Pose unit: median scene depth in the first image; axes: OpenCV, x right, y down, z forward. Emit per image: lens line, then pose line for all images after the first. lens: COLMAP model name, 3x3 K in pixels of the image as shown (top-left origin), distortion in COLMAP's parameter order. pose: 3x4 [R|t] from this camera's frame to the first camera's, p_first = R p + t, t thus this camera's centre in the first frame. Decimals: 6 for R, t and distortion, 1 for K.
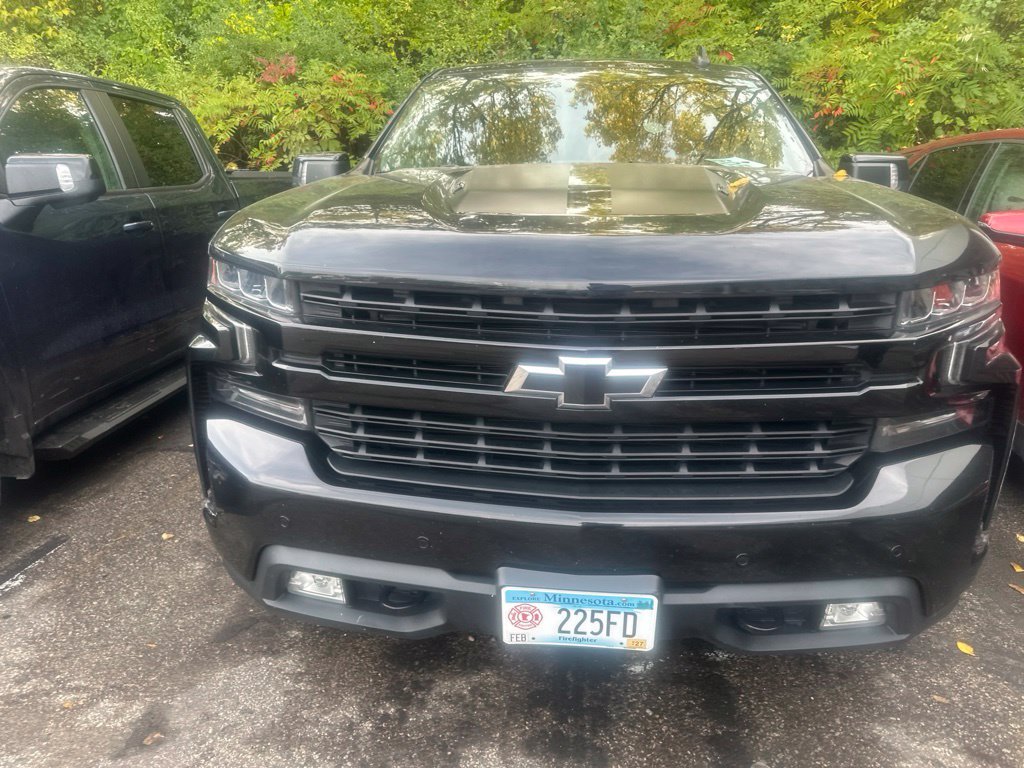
lens RADIAL K [[731.5, 0, 514.0], [0, 731.5, 378.2], [0, 0, 1]] dist [0.019298, -0.025757]
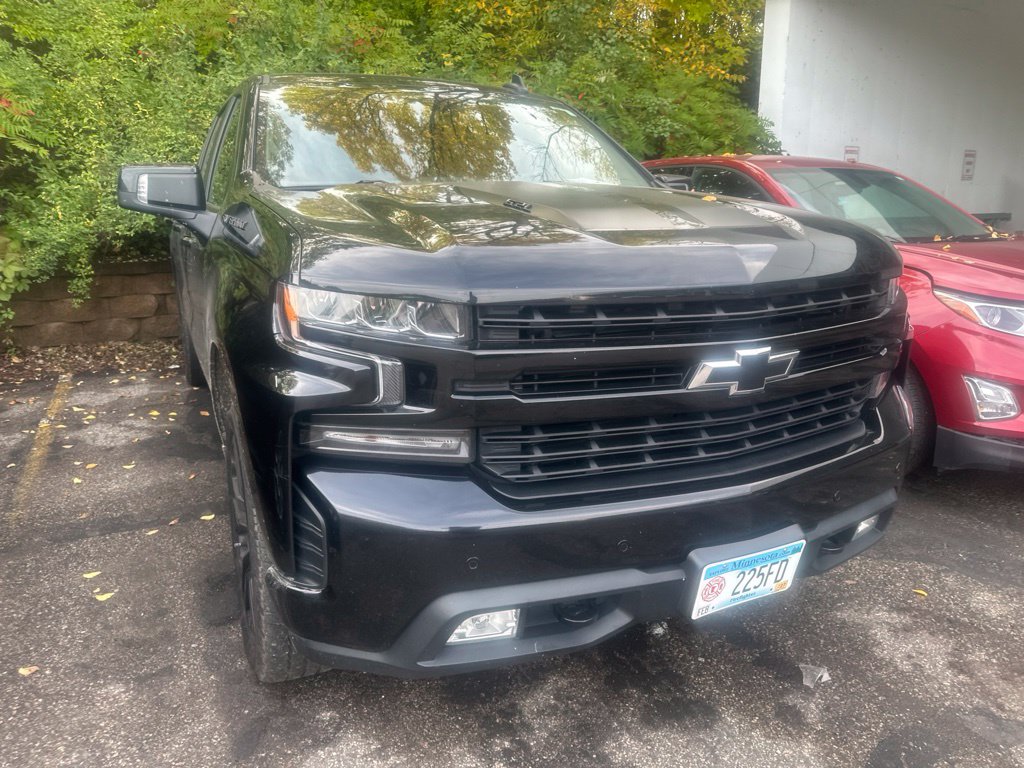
lens RADIAL K [[731.5, 0, 515.6], [0, 731.5, 373.7], [0, 0, 1]] dist [0.019298, -0.025757]
pose [[0.853408, -0.123594, 0.506379, -0.576093], [0.135489, 0.990687, 0.013459, -0.039905], [-0.503327, 0.057123, 0.862206, 0.132317]]
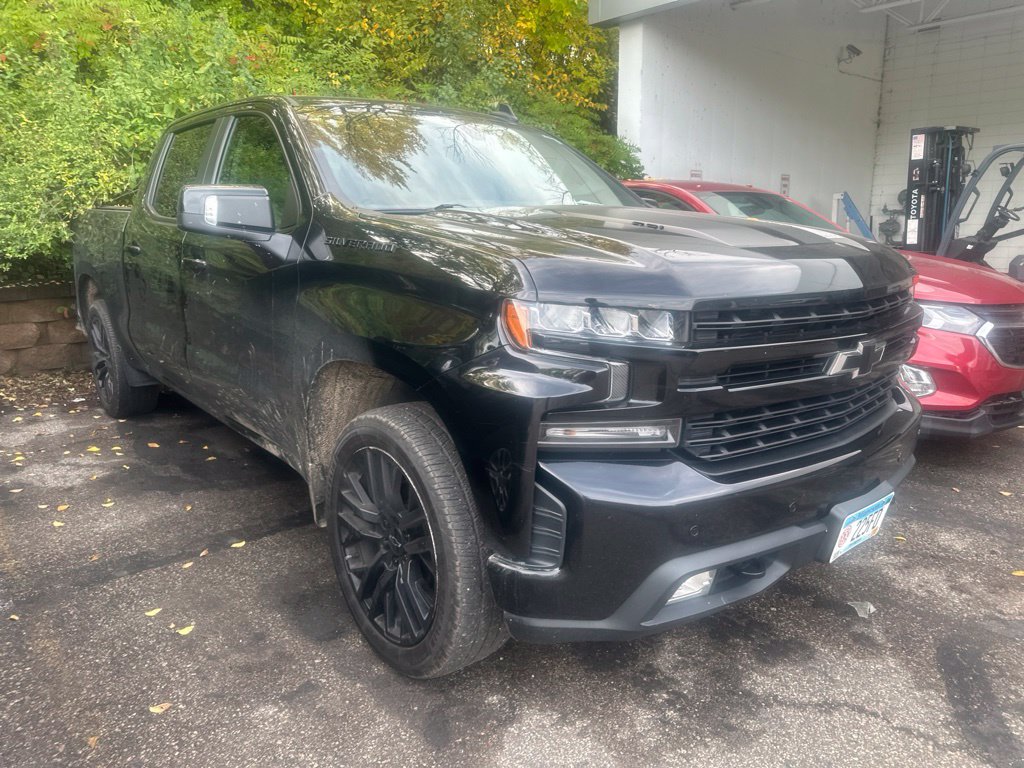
lens RADIAL K [[731.5, 0, 514.8], [0, 731.5, 376.9], [0, 0, 1]] dist [0.019298, -0.025757]
pose [[0.702337, -0.155378, 0.694680, -1.002103], [0.183994, 0.982350, 0.033699, -0.095637], [-0.687655, 0.104149, 0.718529, 0.307735]]
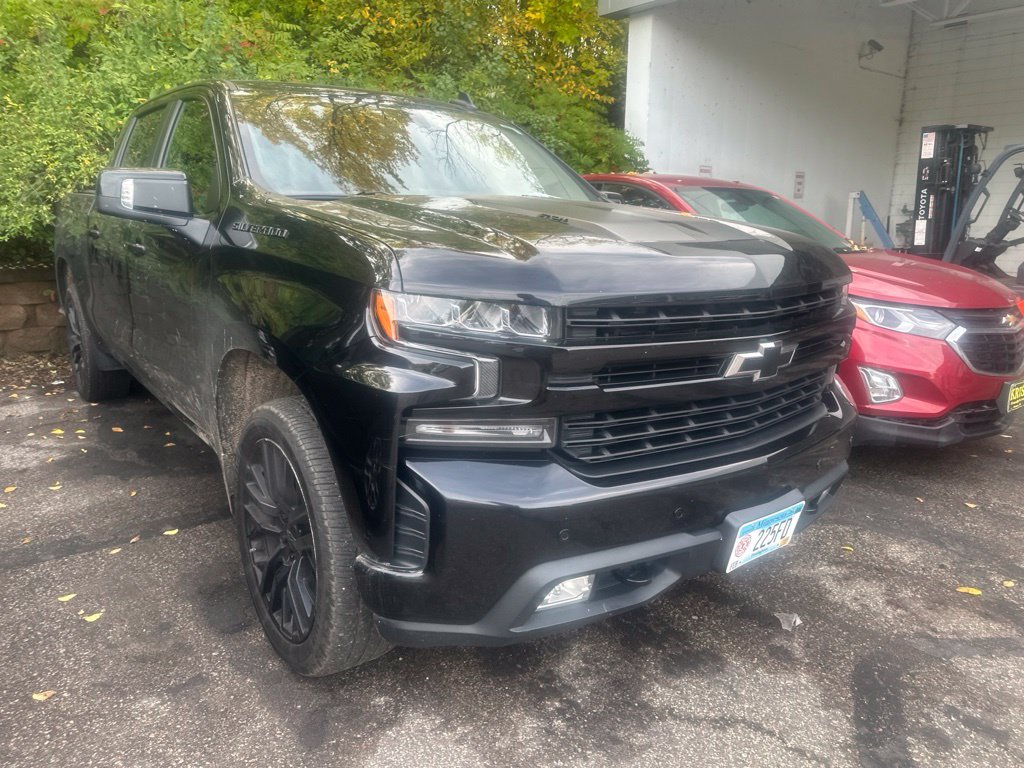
lens RADIAL K [[731.5, 0, 515.4], [0, 731.5, 377.4], [0, 0, 1]] dist [0.019298, -0.025757]
pose [[0.728701, -0.142653, 0.669809, -0.844823], [0.159384, 0.986534, 0.036710, -0.063802], [-0.666026, 0.080006, 0.741625, 0.207874]]
